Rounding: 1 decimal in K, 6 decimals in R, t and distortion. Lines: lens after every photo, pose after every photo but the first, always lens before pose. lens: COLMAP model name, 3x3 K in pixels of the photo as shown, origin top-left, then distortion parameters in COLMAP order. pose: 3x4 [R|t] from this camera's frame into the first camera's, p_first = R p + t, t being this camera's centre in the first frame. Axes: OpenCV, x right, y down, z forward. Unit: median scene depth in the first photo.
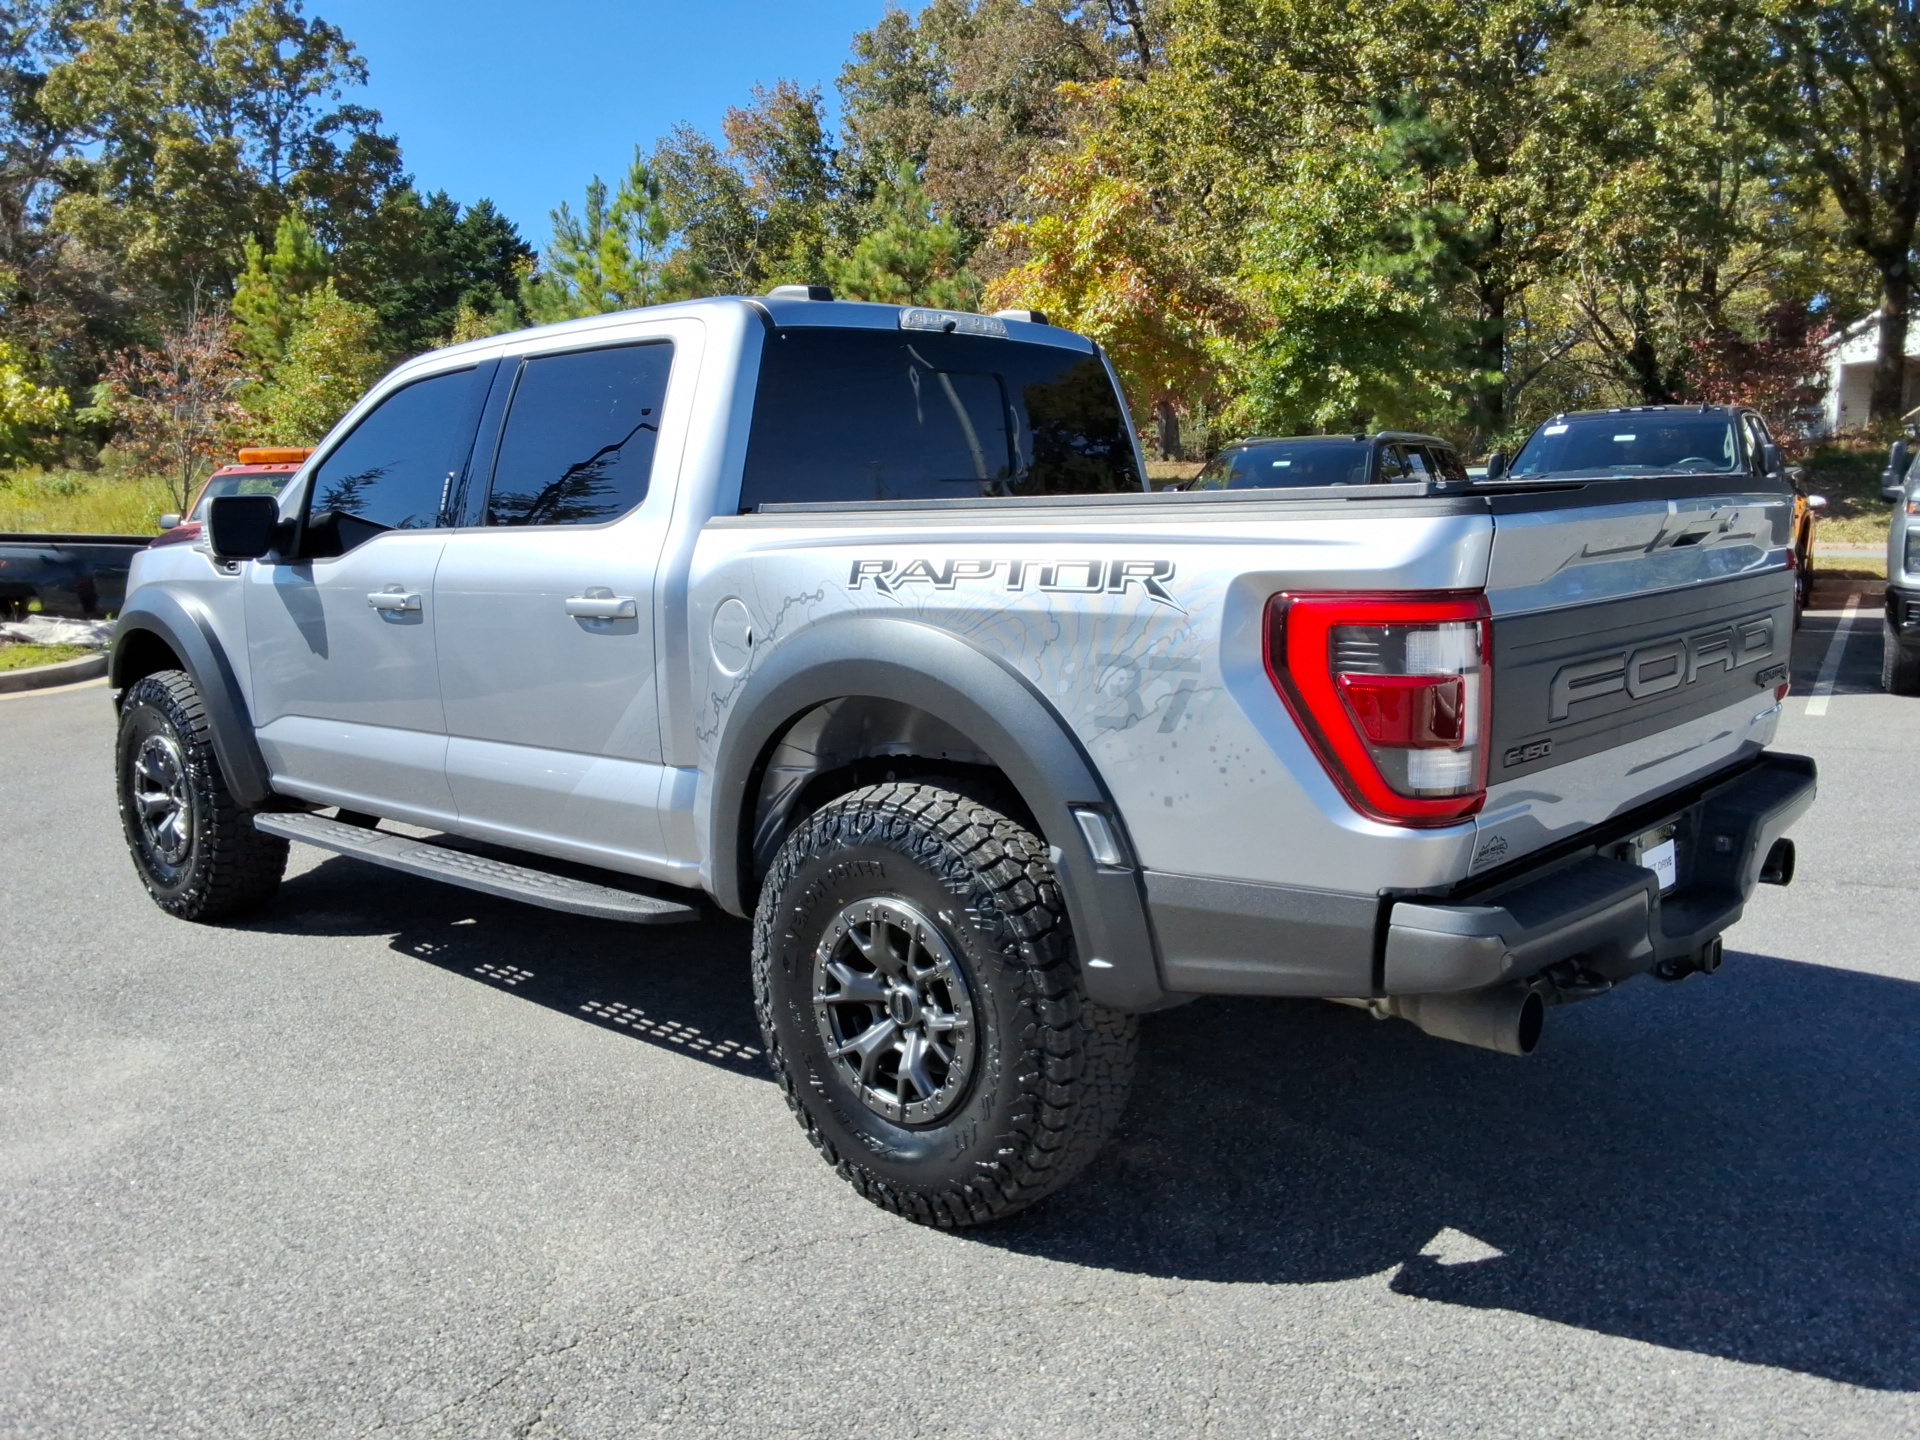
lens RADIAL K [[1524.3, 0, 973.7], [0, 1524.3, 730.7], [0, 0, 1]] dist [0.072317, -0.113244]
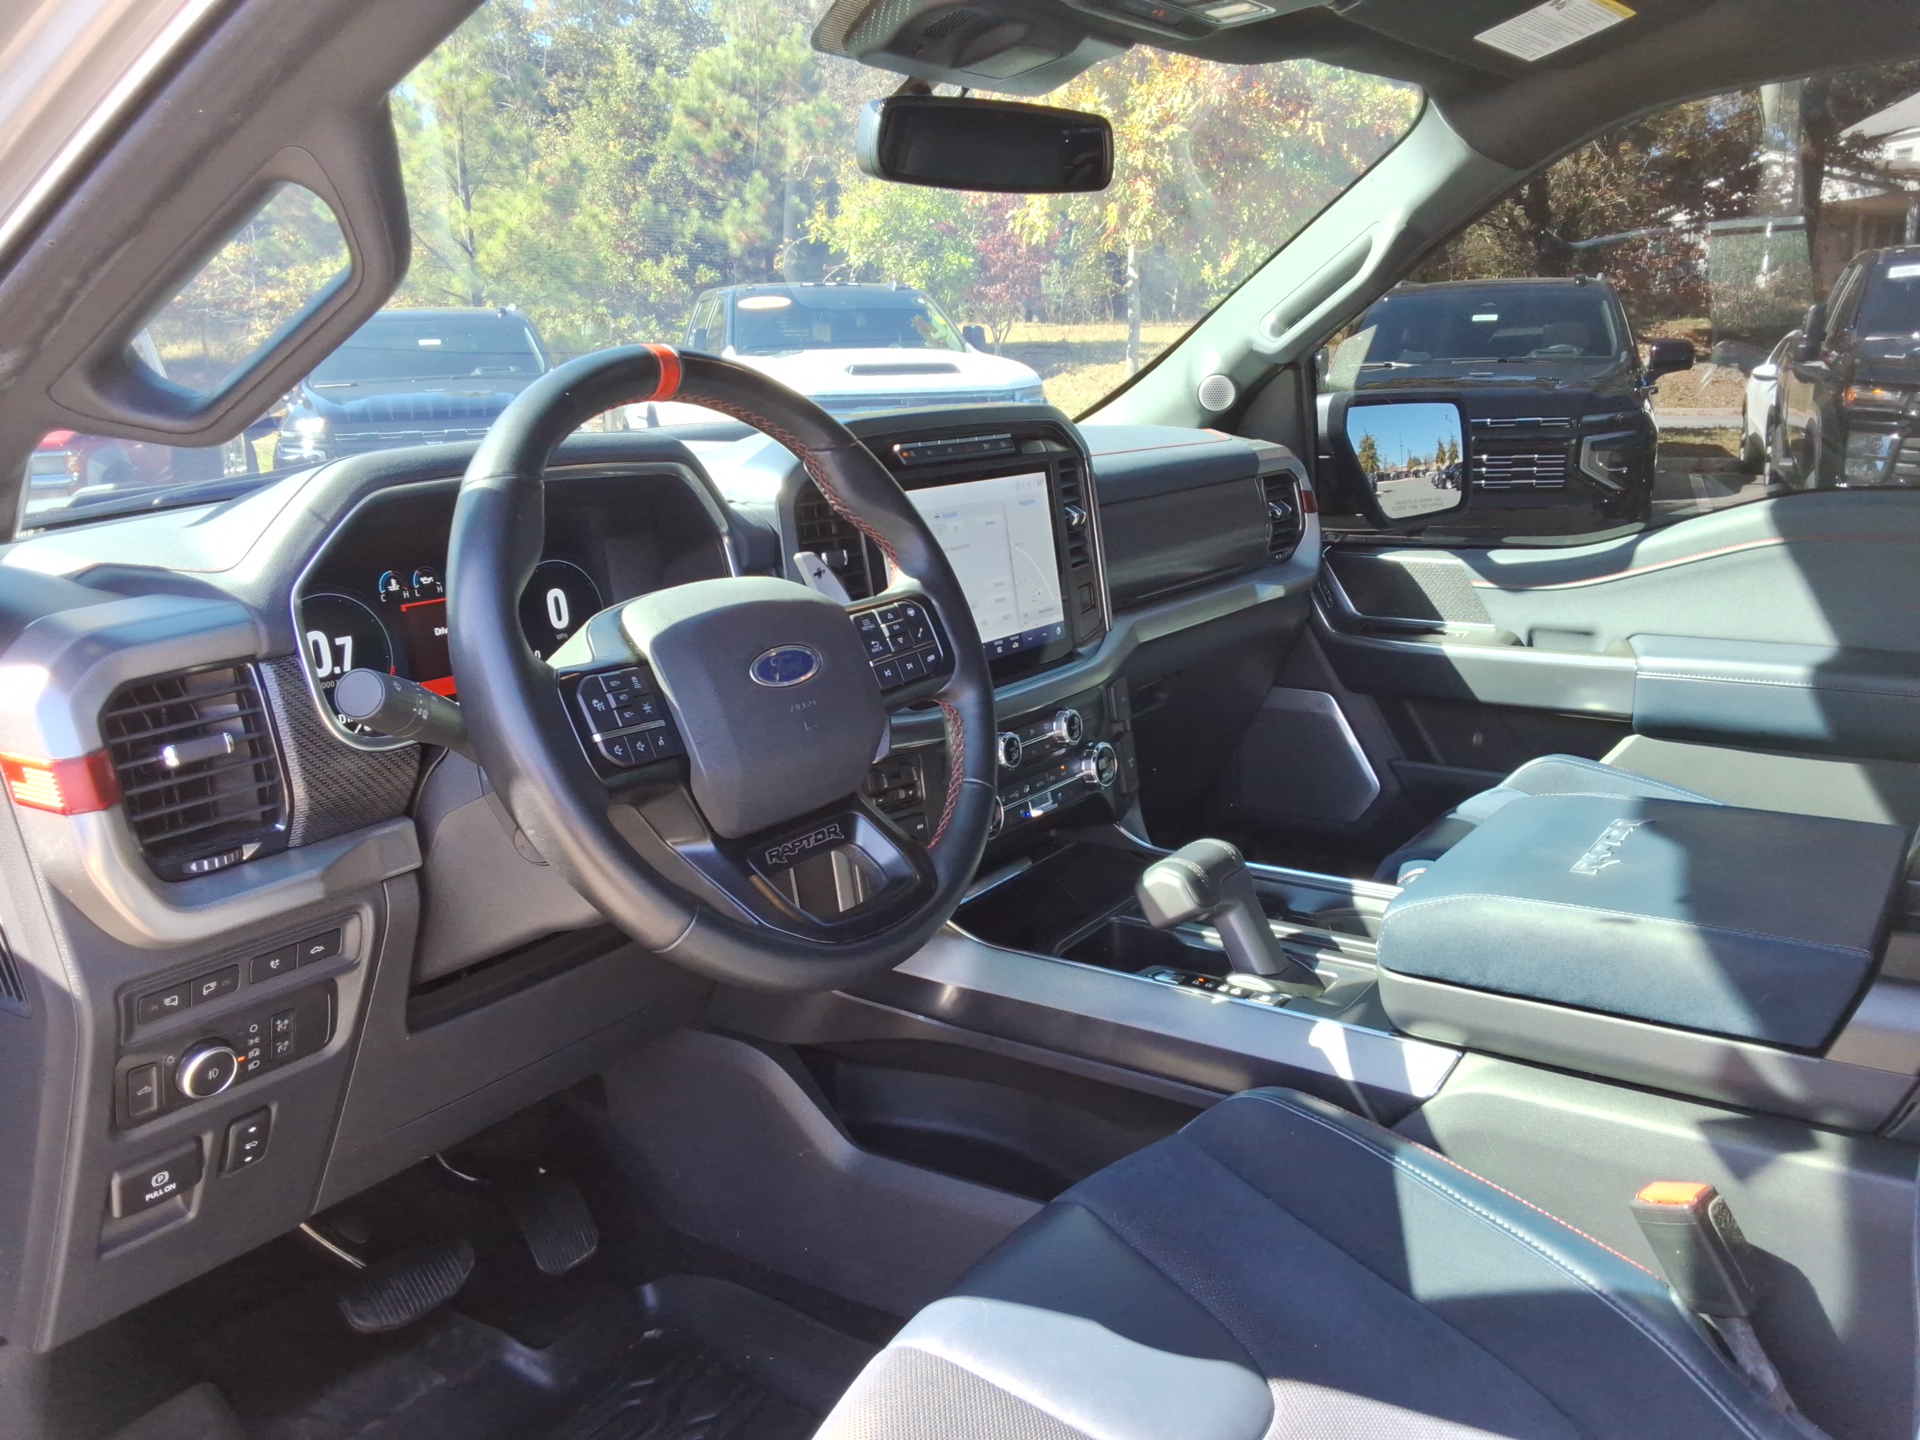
lens RADIAL K [[1524.3, 0, 980.6], [0, 1524.3, 699.9], [0, 0, 1]] dist [0.072317, -0.113244]
pose [[0.990608, -0.033347, 0.132601, -0.049225], [0.024162, 0.997234, 0.070283, -0.021153], [-0.134578, -0.066419, 0.988675, 0.122695]]
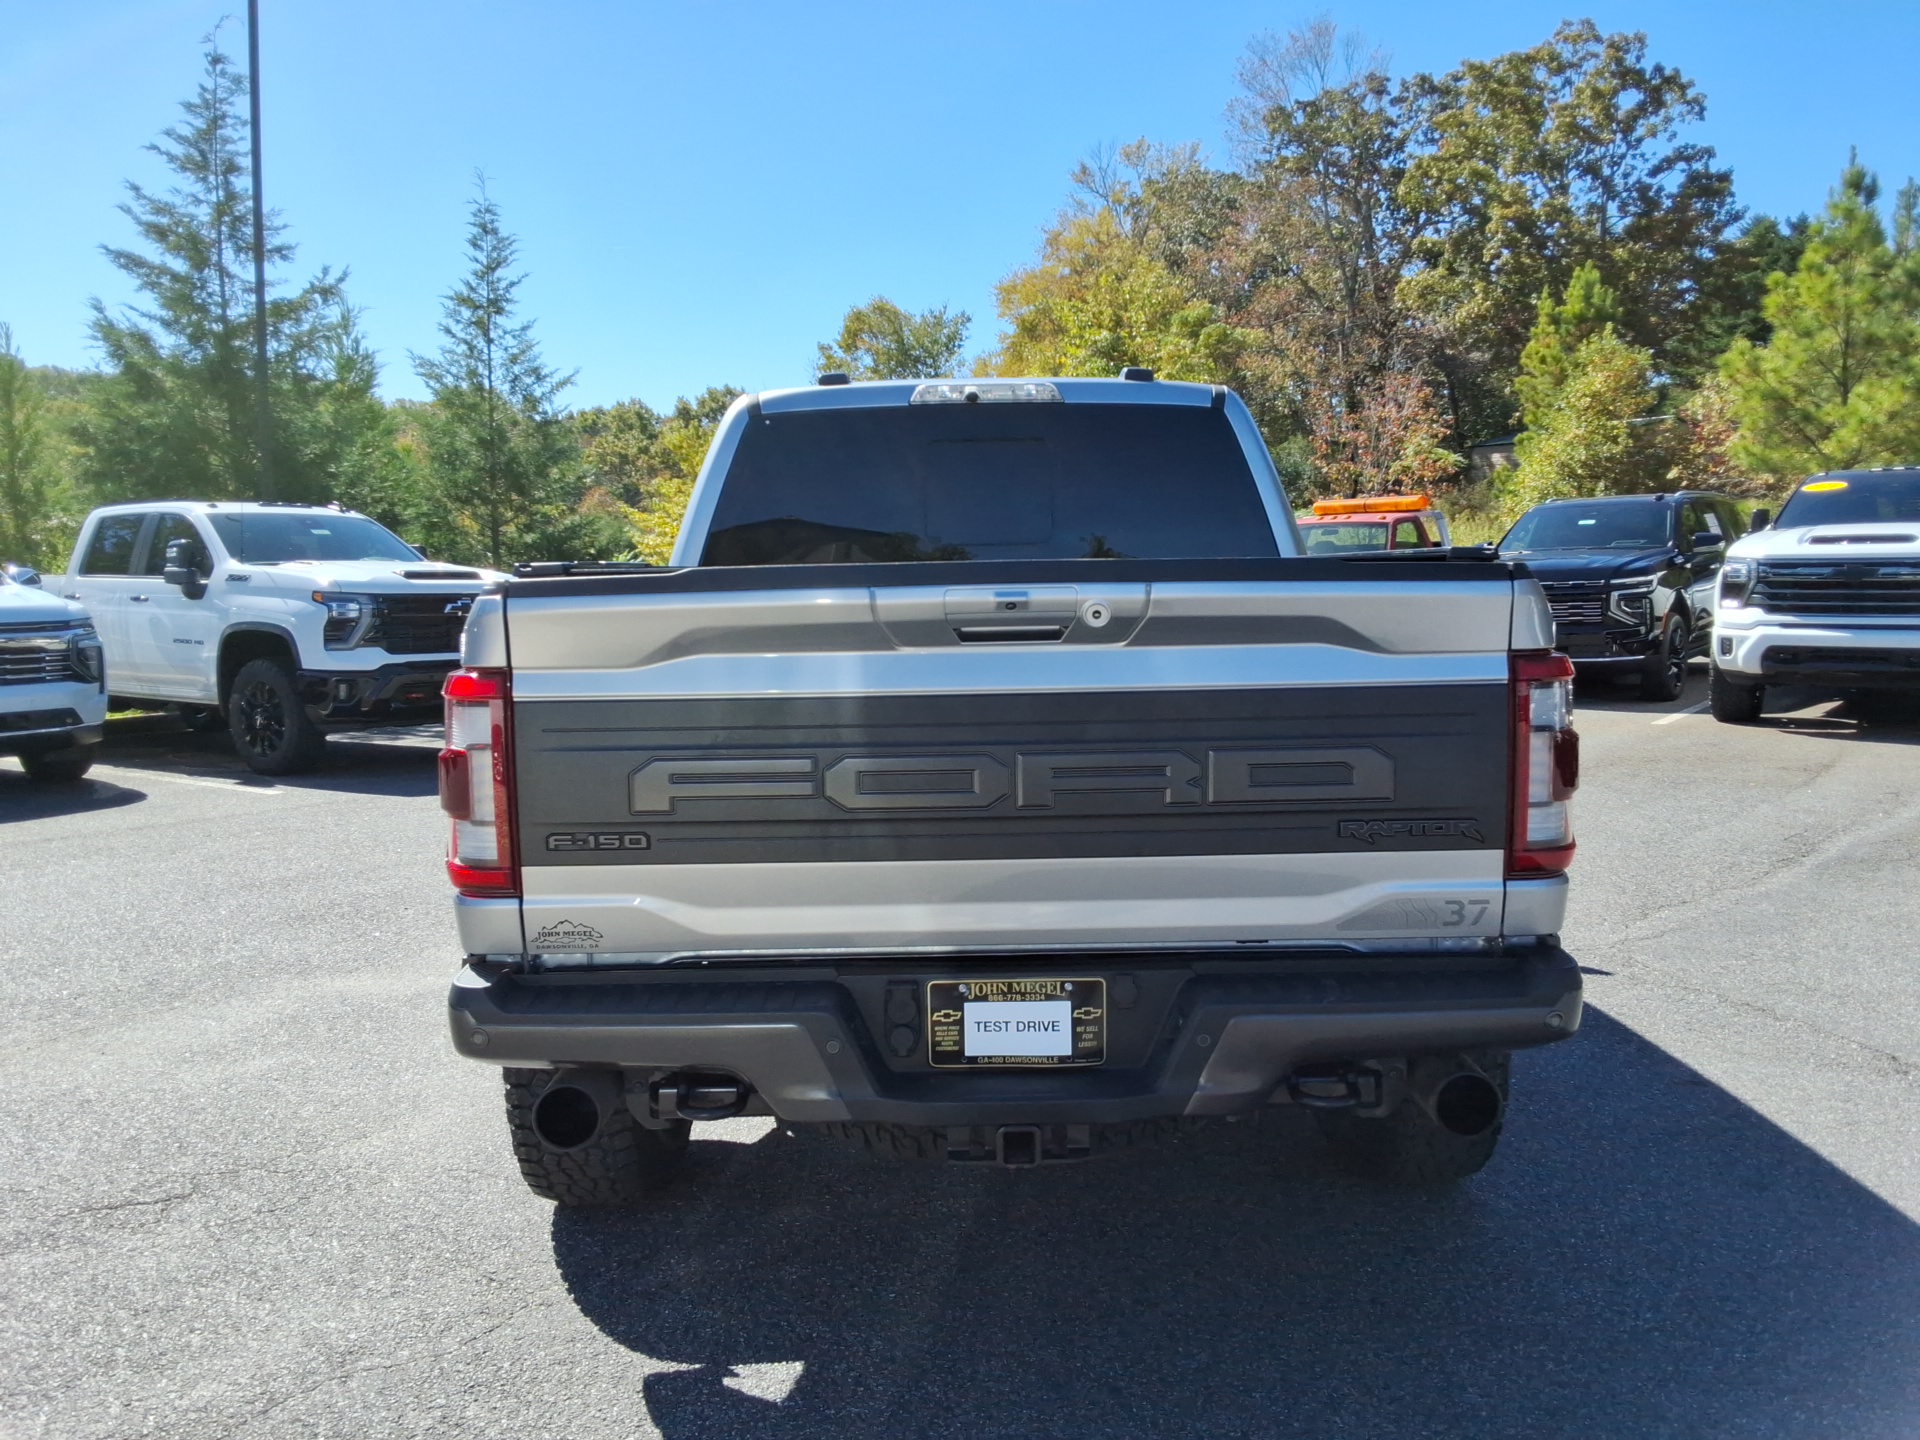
lens RADIAL K [[1524.3, 0, 1003.4], [0, 1524.3, 737.0], [0, 0, 1]] dist [0.072317, -0.113244]
pose [[0.680785, 0.090103, -0.726920, 0.091482], [-0.105175, 0.994146, 0.024726, -0.007542], [0.724893, 0.059620, 0.686277, 0.038691]]
